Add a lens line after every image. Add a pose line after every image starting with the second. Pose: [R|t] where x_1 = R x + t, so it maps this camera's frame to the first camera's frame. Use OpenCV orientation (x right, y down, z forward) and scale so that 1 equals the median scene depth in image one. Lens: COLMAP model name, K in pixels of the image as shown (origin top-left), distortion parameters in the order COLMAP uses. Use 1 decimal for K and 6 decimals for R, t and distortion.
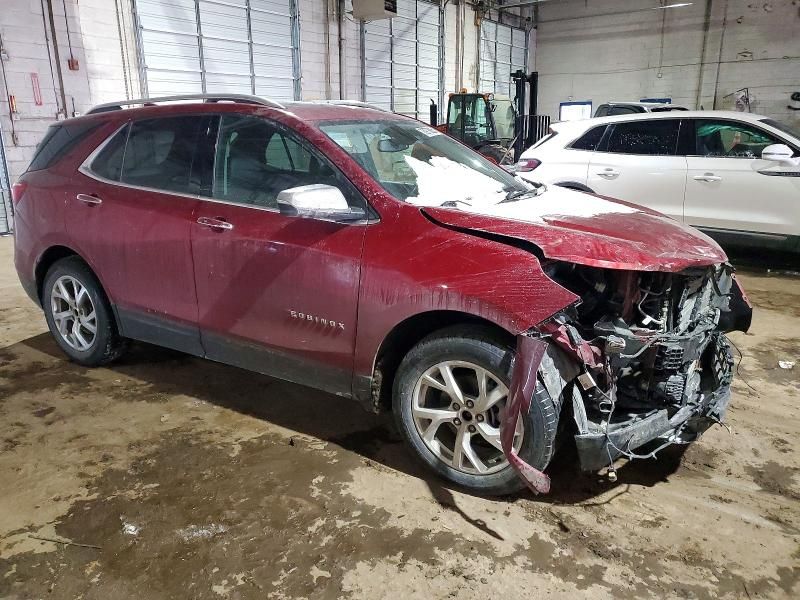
lens RADIAL K [[655.1, 0, 400.0], [0, 655.1, 300.0], [0, 0, 1]] dist [0.046726, -0.006584]
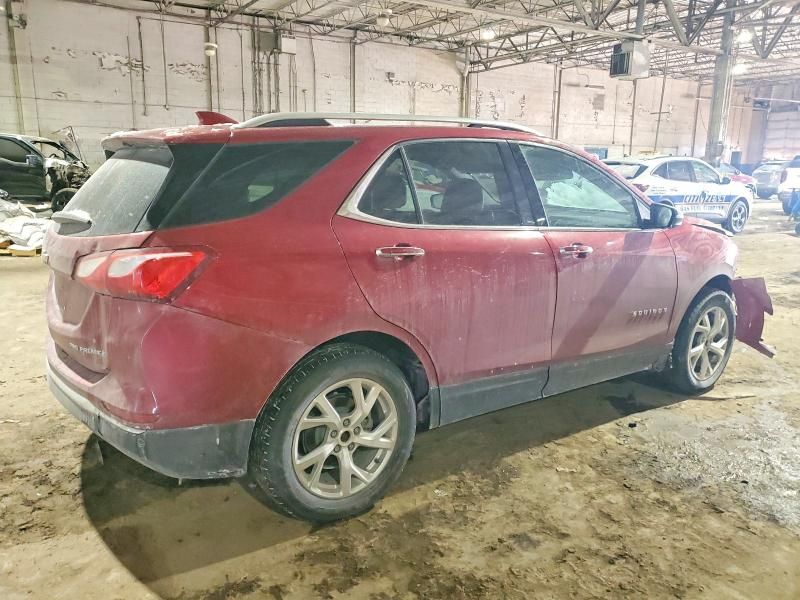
lens RADIAL K [[623.4, 0, 400.0], [0, 623.4, 300.0], [0, 0, 1]] dist [0.032639, 0.001147]
pose [[0.365138, -0.186963, 0.911987, -1.044353], [0.225033, 0.968301, 0.108410, -0.171191], [-0.903346, 0.165642, 0.395636, 0.728257]]
